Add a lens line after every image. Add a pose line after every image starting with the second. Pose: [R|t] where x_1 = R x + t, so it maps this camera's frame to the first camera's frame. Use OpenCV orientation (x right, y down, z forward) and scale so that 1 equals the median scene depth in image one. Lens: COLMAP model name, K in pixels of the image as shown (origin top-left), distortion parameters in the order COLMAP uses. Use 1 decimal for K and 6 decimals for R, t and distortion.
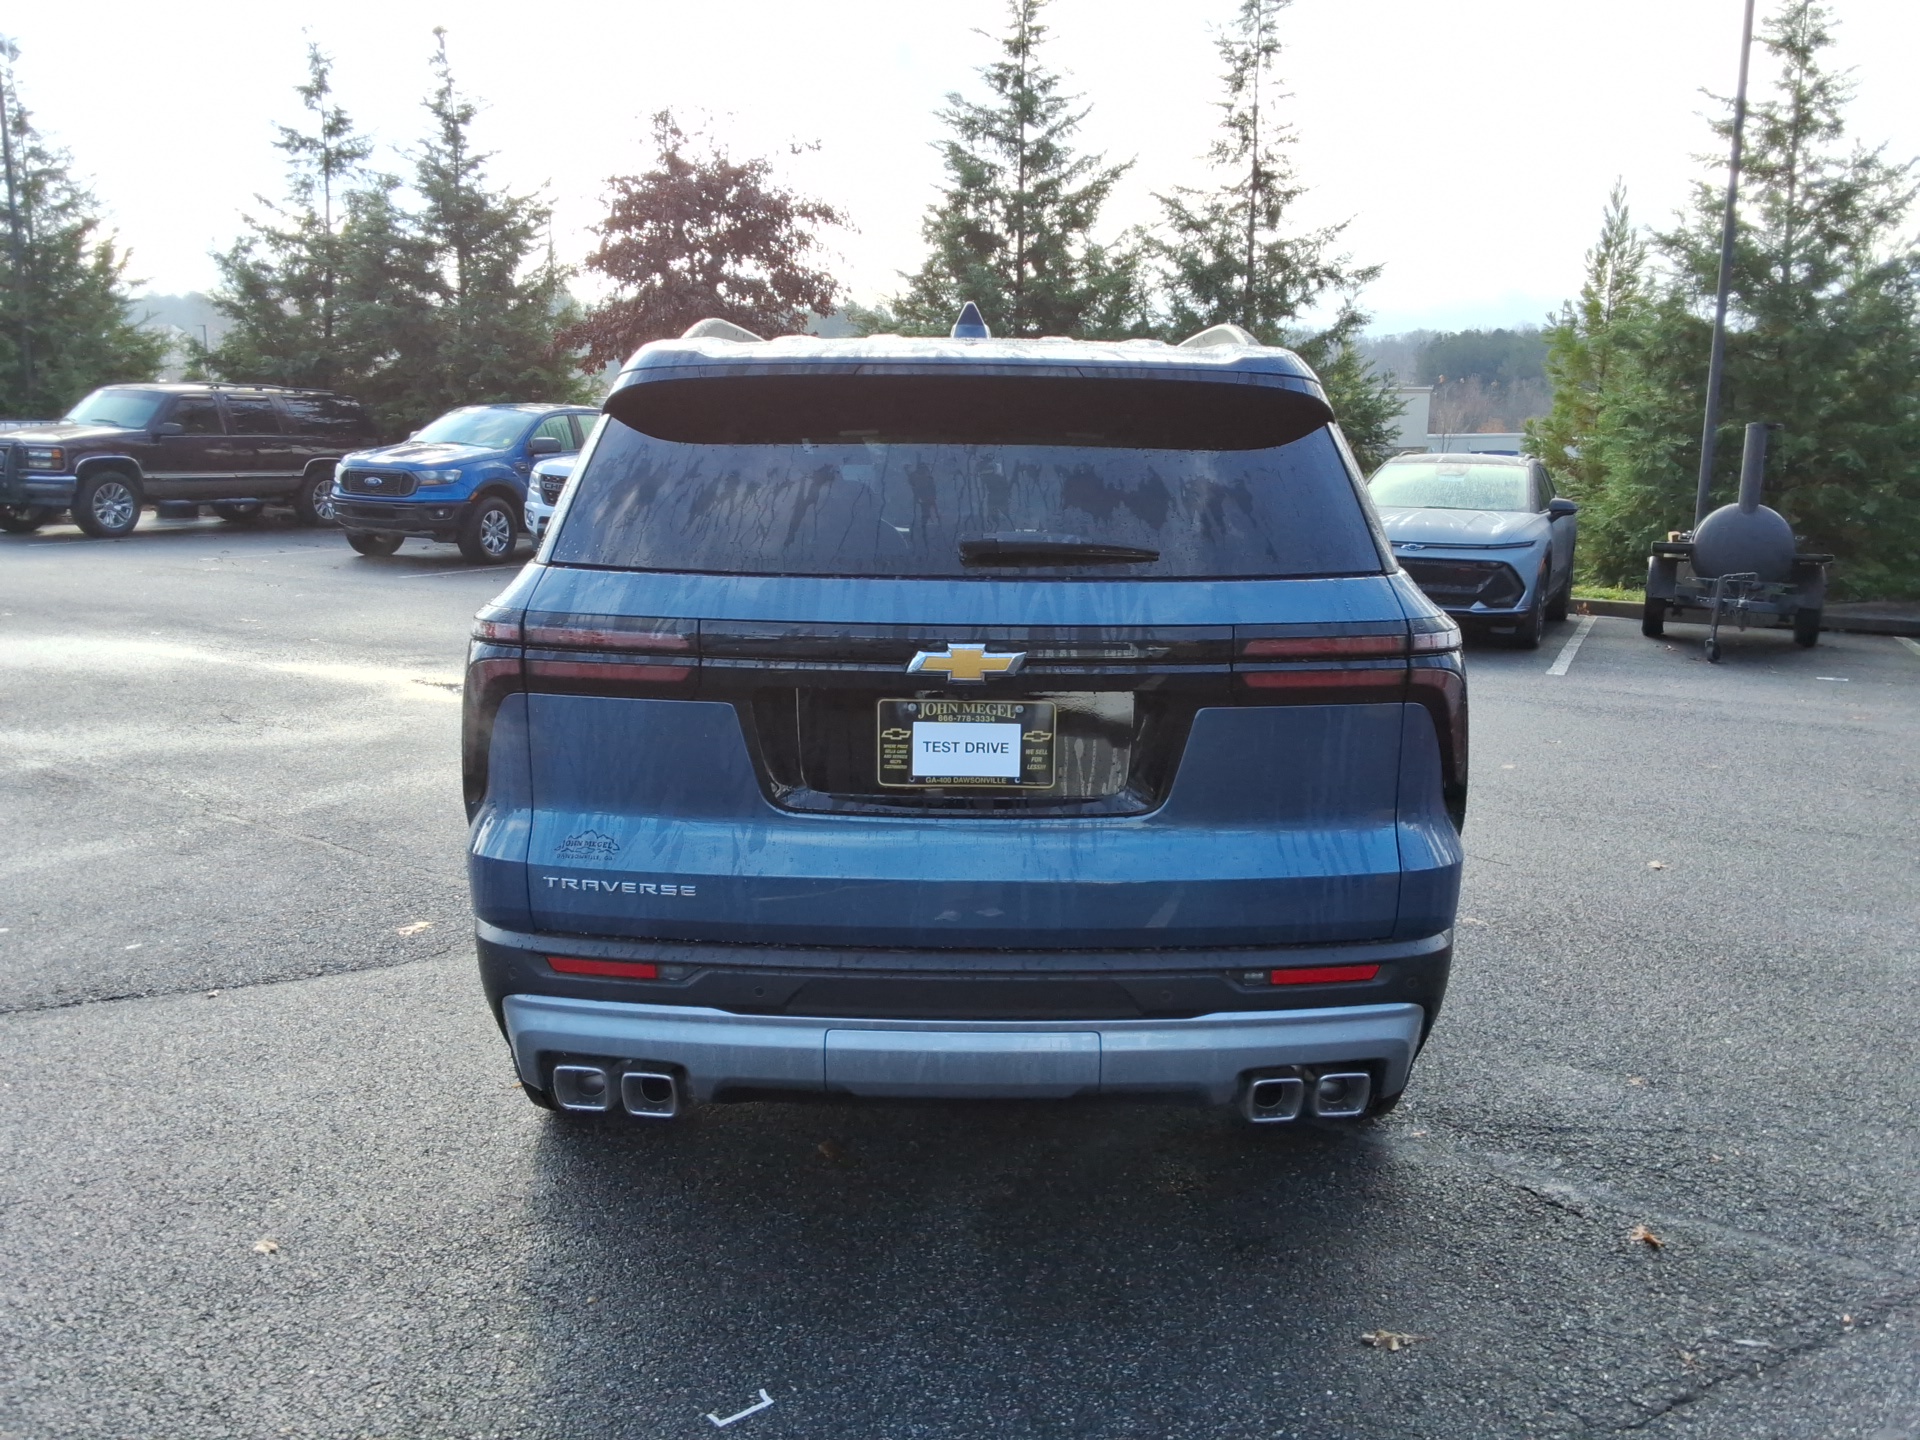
lens RADIAL K [[1528.0, 0, 973.3], [0, 1528.0, 713.7], [0, 0, 1]] dist [0.091965, -0.126056]
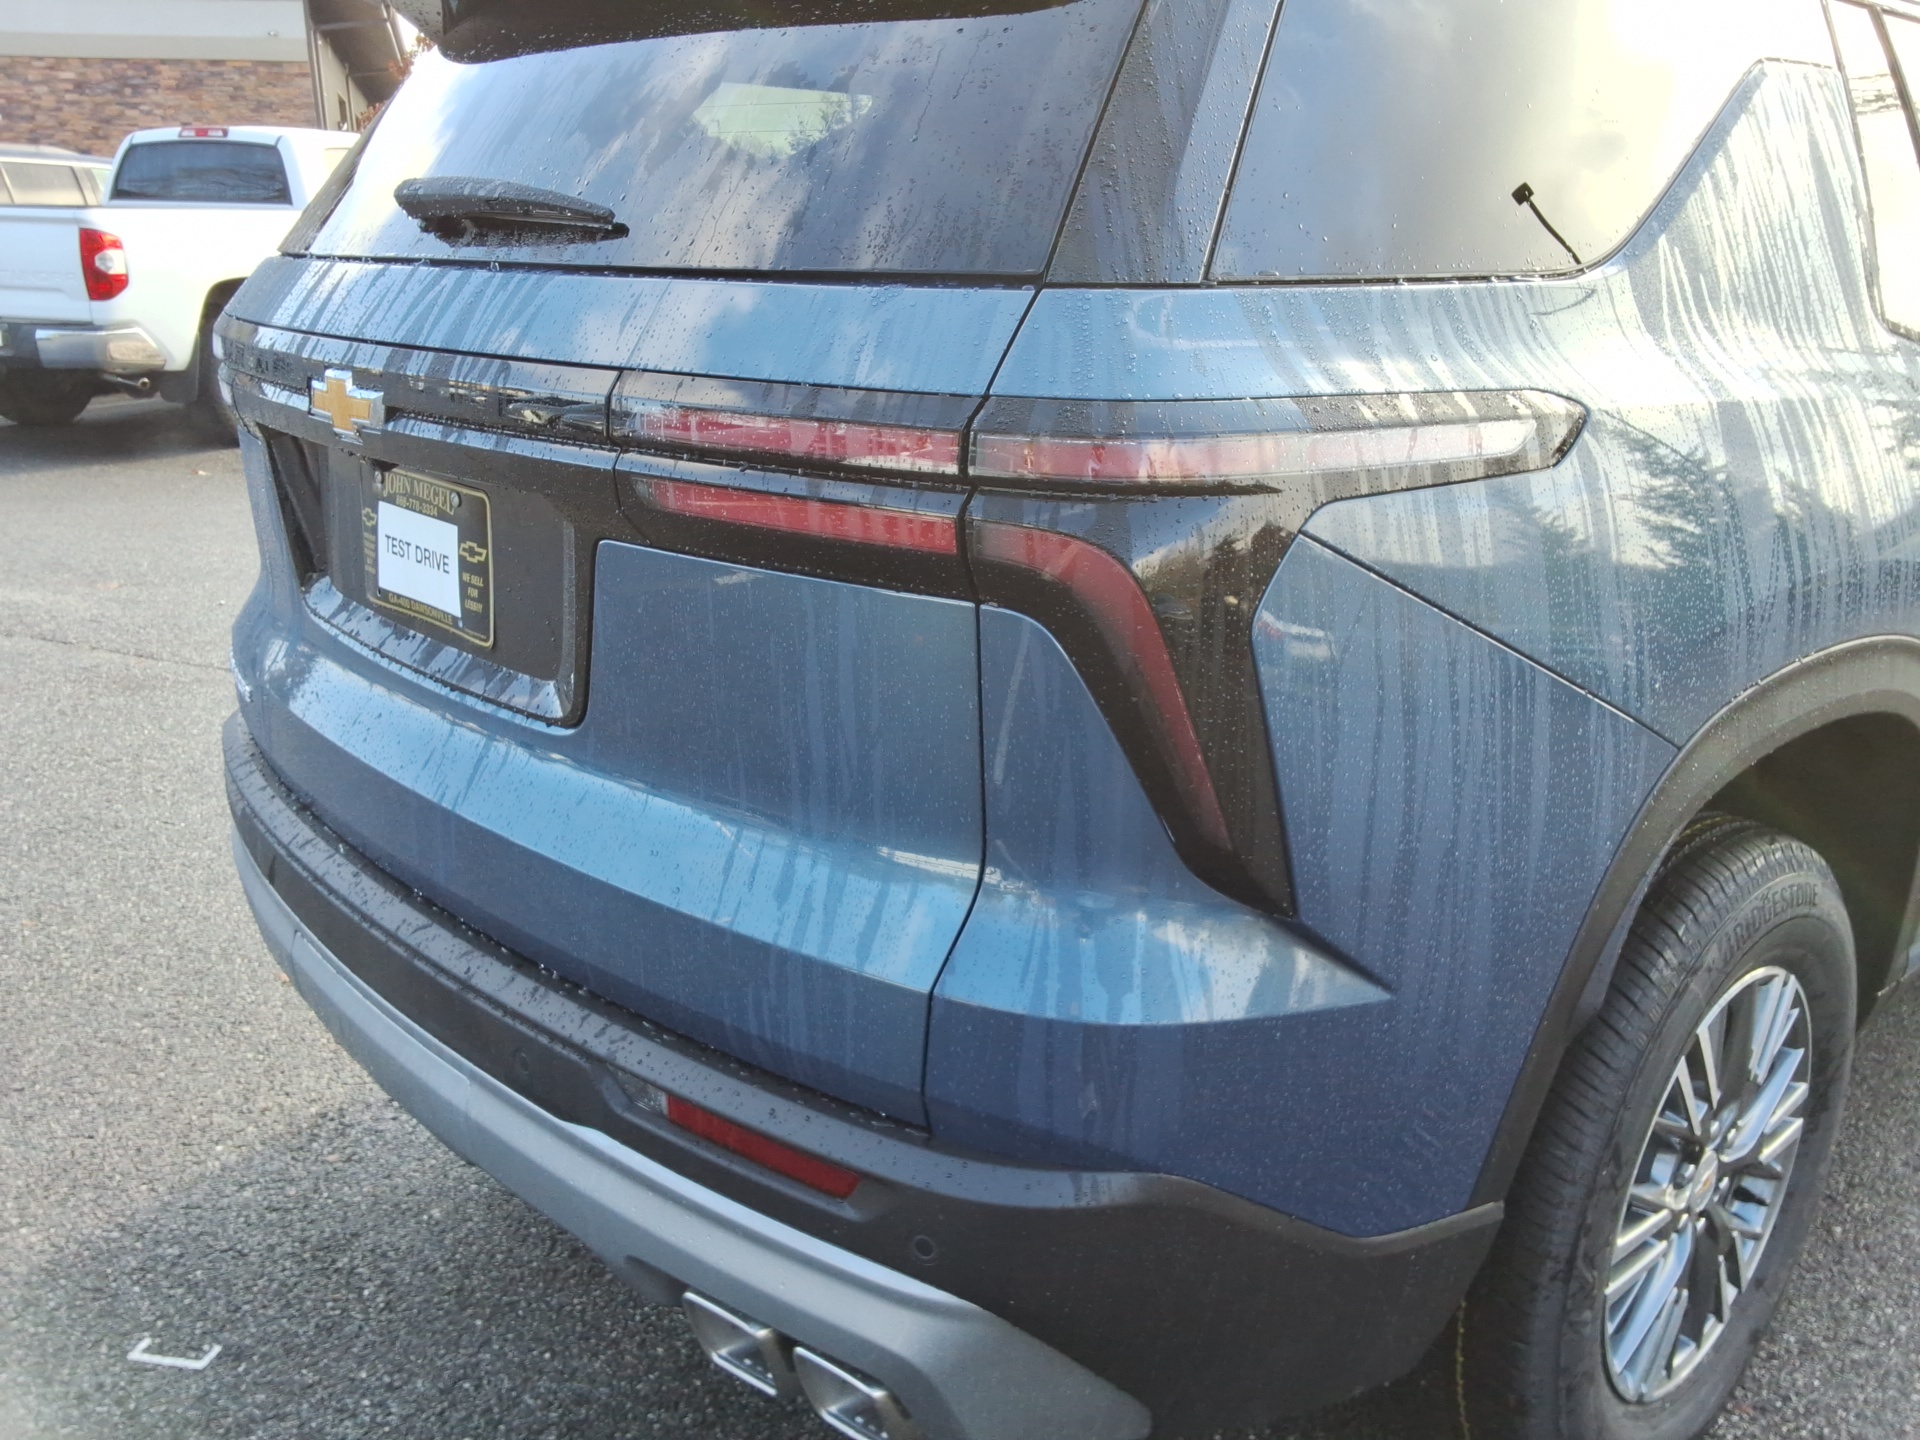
lens RADIAL K [[1528.0, 0, 957.4], [0, 1528.0, 728.8], [0, 0, 1]] dist [0.091965, -0.126056]
pose [[0.666125, 0.219575, -0.712787, 0.081866], [-0.140191, 0.975509, 0.169494, -0.006100], [0.732547, -0.012978, 0.680593, 0.102710]]
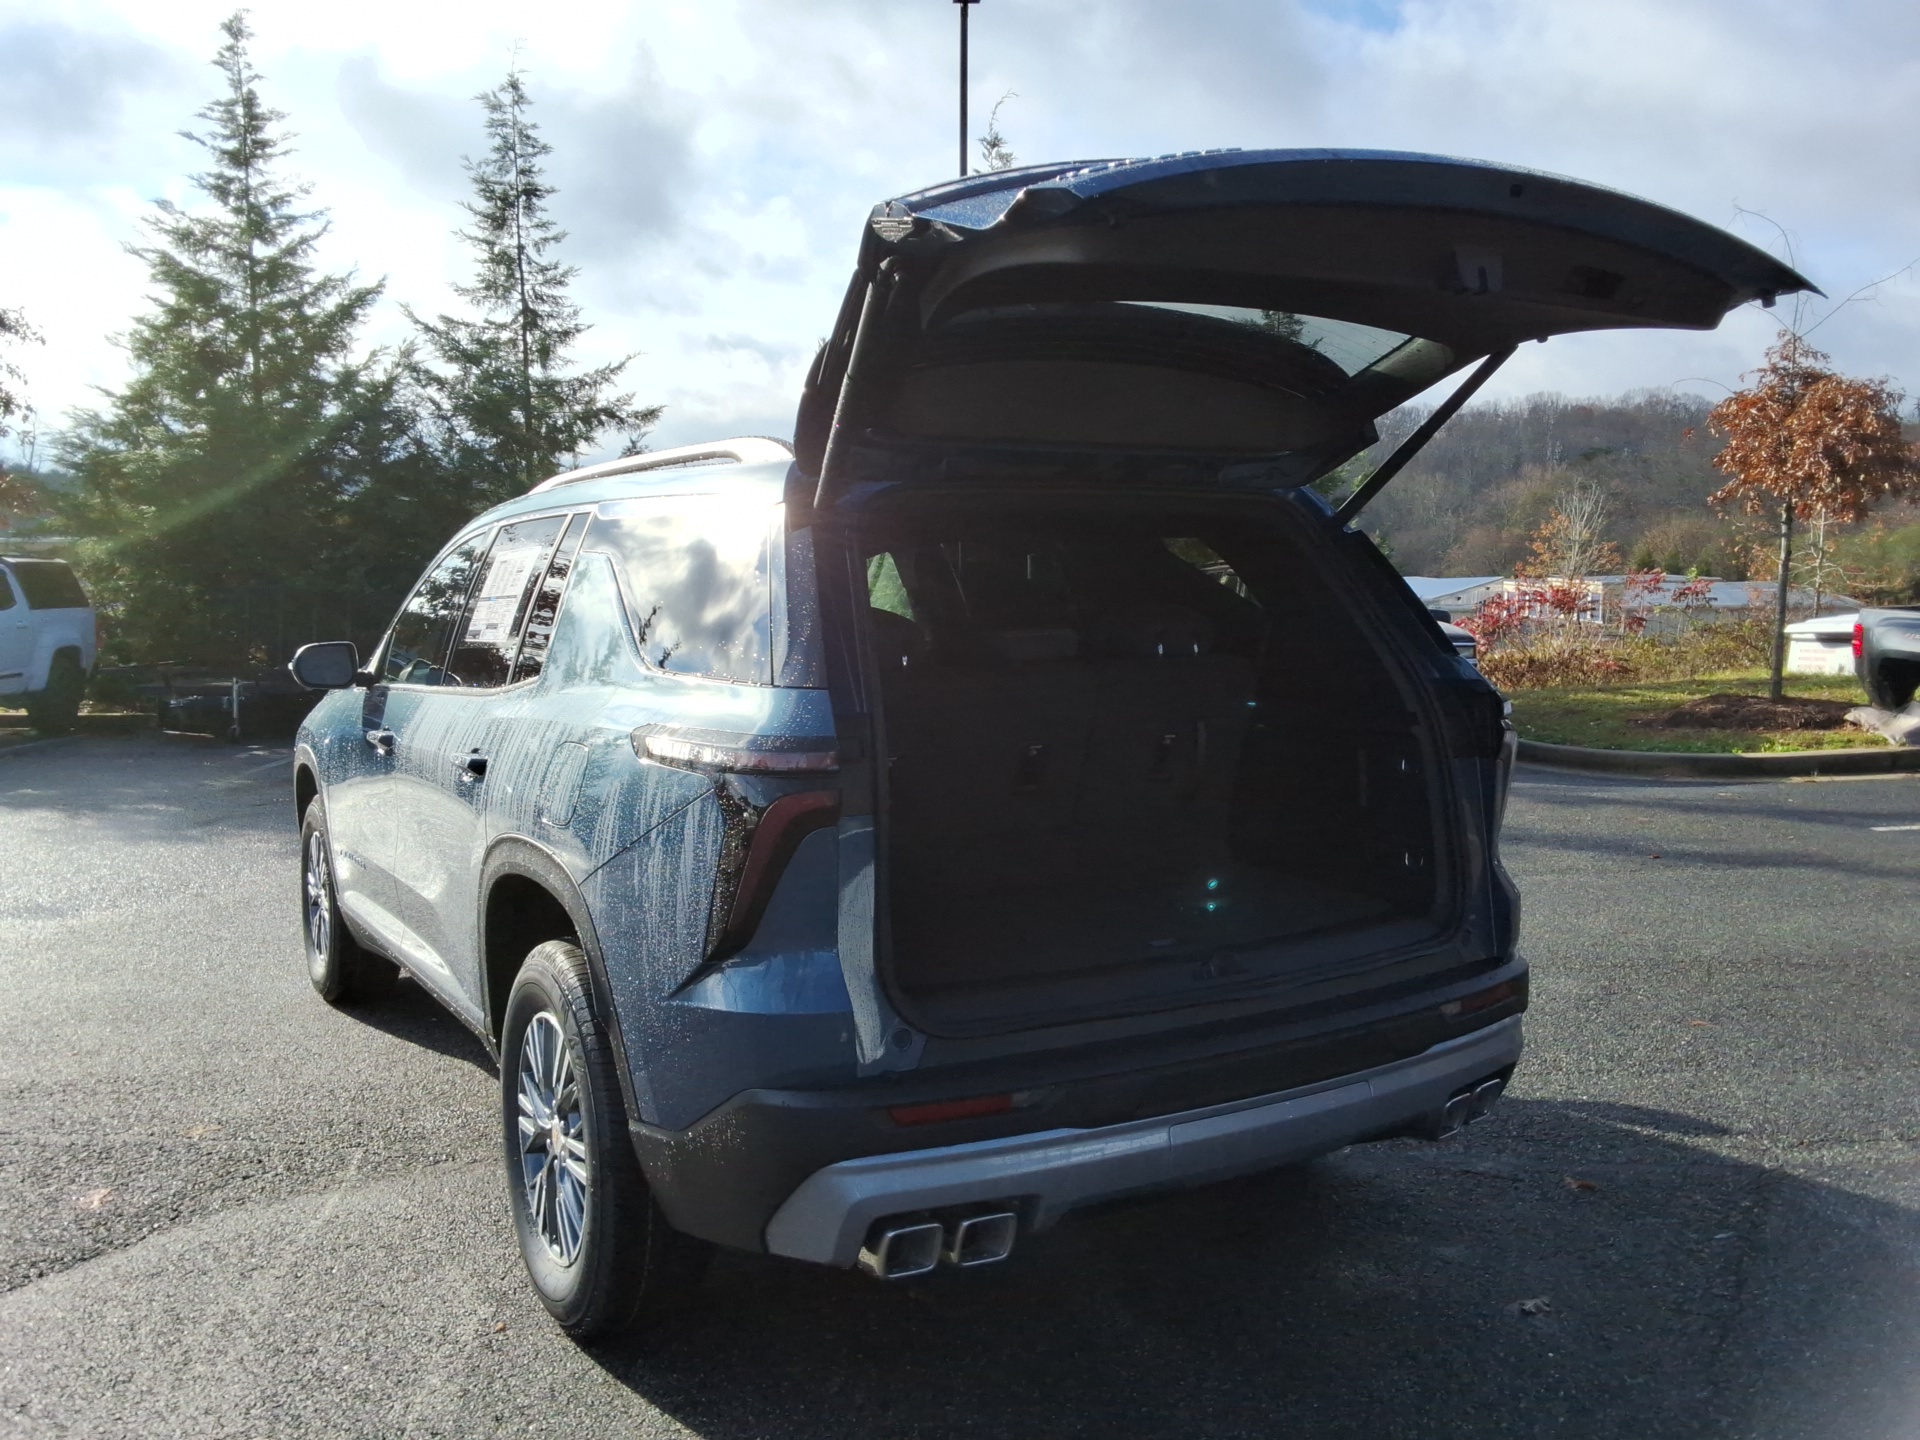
lens RADIAL K [[1528.0, 0, 977.7], [0, 1528.0, 722.5], [0, 0, 1]] dist [0.091965, -0.126056]
pose [[0.859798, -0.068759, 0.505984, -0.097011], [0.109783, 0.992612, -0.051661, -0.002717], [-0.498694, 0.099967, 0.860994, 0.022624]]
